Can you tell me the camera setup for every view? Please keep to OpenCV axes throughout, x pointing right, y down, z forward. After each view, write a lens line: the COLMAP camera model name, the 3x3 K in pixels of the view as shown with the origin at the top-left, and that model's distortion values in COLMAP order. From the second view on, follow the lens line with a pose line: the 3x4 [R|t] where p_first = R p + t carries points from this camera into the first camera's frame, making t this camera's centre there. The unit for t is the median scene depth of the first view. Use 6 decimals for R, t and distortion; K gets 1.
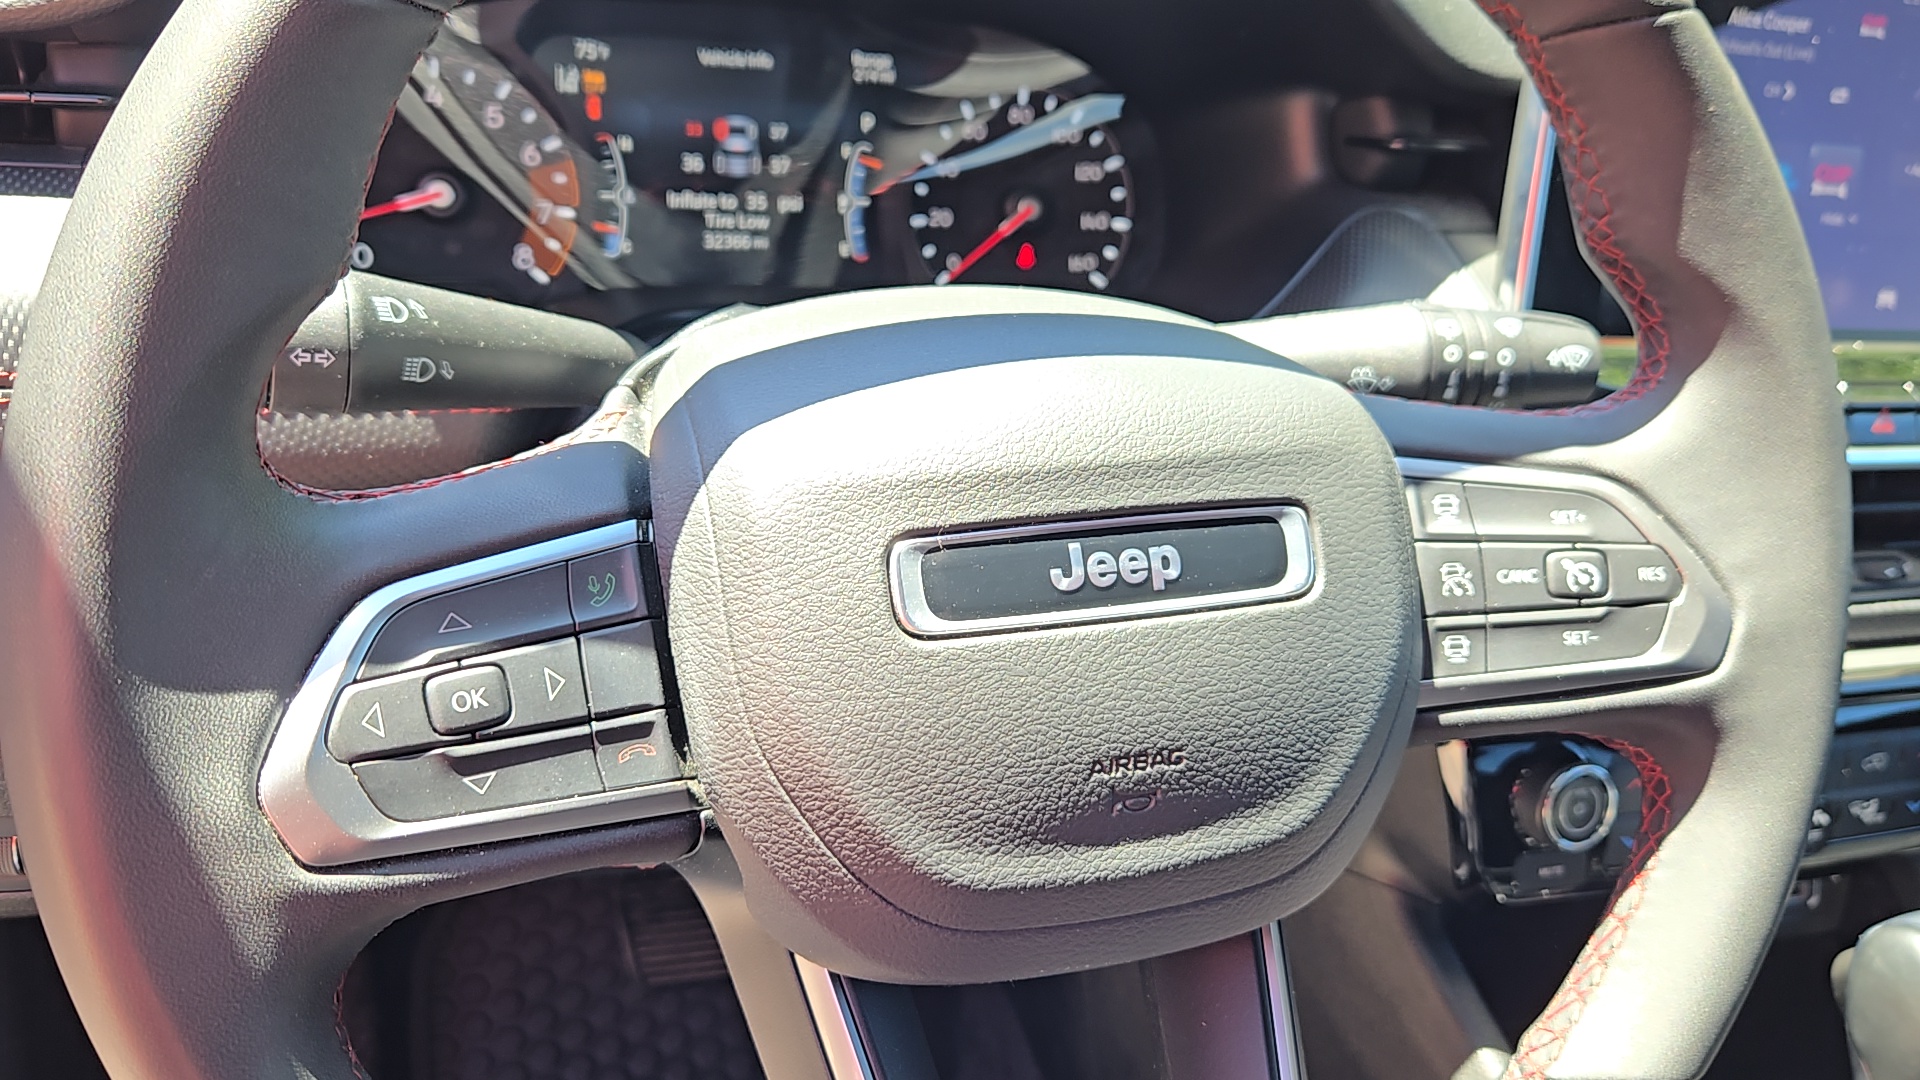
lens RADIAL K [[1604.5, 0, 957.7], [0, 1604.5, 538.7], [0, 0, 1]] dist [0.003211, 0.017819]
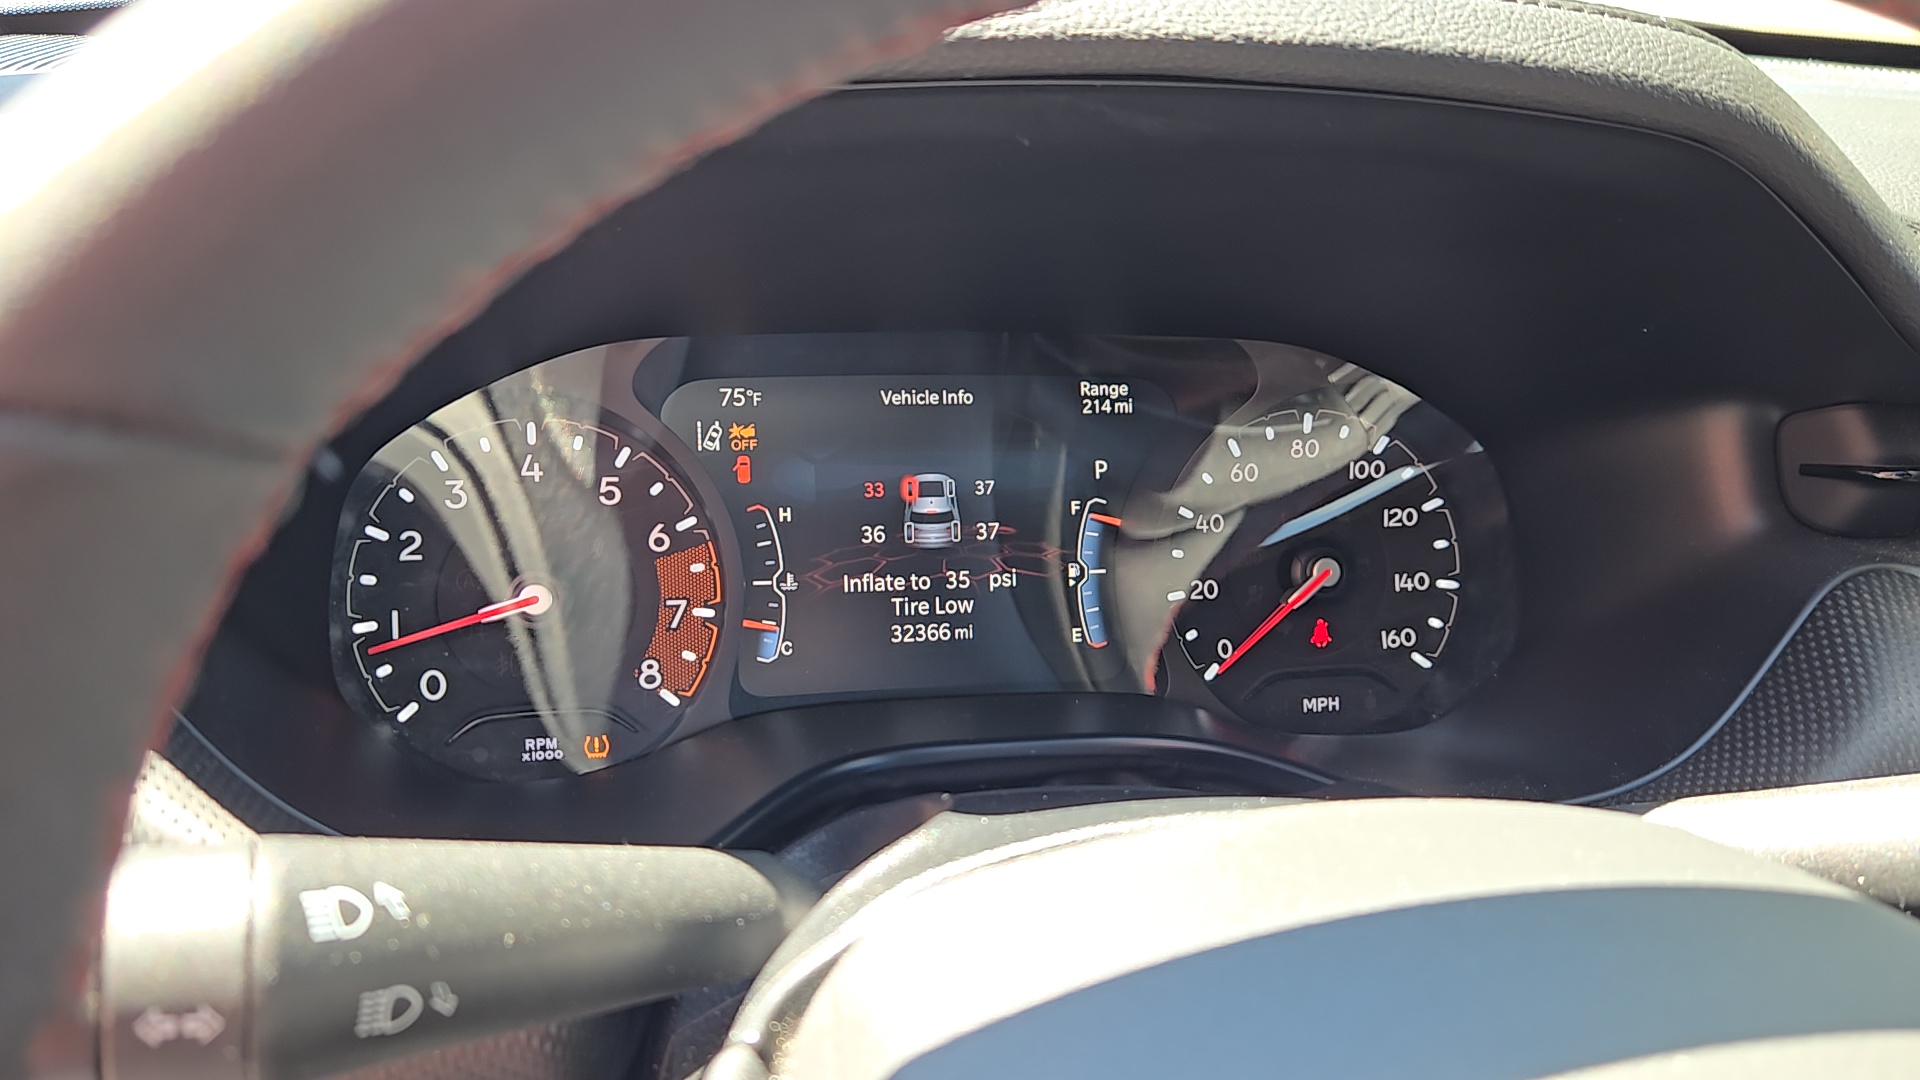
lens RADIAL K [[1604.5, 0, 969.4], [0, 1604.5, 539.8], [0, 0, 1]] dist [0.003211, 0.017819]
pose [[0.993559, -0.039730, -0.106123, -0.069140], [0.021169, 0.985110, -0.170618, -0.174309], [0.111321, 0.167273, 0.979606, 0.460267]]
